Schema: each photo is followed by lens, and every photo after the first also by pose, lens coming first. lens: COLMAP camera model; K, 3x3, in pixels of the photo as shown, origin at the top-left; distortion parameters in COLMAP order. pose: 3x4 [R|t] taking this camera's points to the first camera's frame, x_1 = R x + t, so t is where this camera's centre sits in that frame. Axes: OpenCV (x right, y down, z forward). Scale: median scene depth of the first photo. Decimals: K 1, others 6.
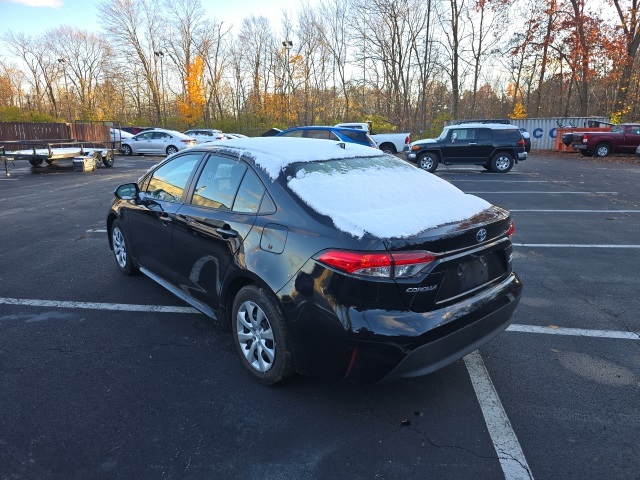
lens RADIAL K [[425.4, 0, 321.4], [0, 425.4, 241.7], [0, 0, 1]] dist [0.028812, -0.013759]
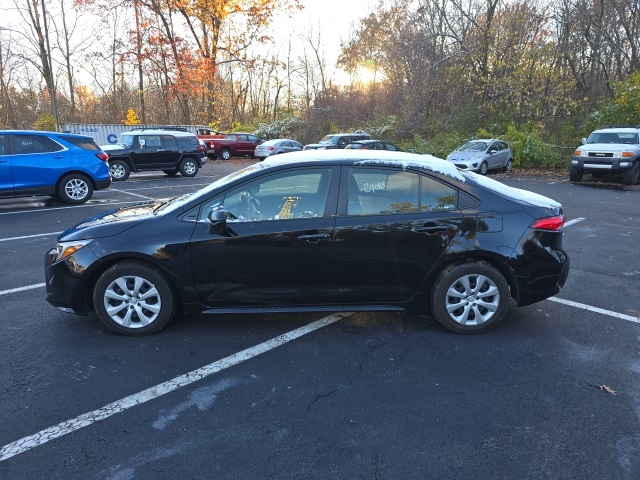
lens RADIAL K [[425.4, 0, 320.5], [0, 425.4, 236.3], [0, 0, 1]] dist [0.028812, -0.013759]
pose [[0.635407, -0.168636, 0.753538, -0.203621], [0.185984, 0.980556, 0.062614, -0.020827], [-0.749445, 0.100360, 0.654416, 0.068194]]
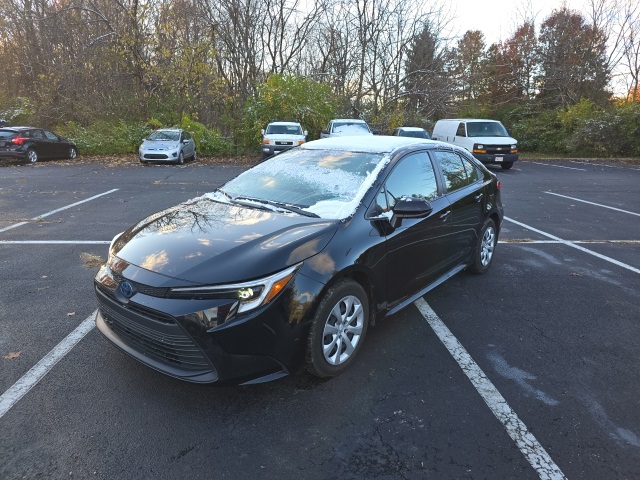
lens RADIAL K [[425.4, 0, 317.1], [0, 425.4, 235.3], [0, 0, 1]] dist [0.028812, -0.013759]
pose [[-0.178849, -0.231556, 0.956240, -0.250963], [0.228462, 0.935571, 0.269281, -0.068527], [-0.956984, 0.266625, -0.114424, 0.270324]]
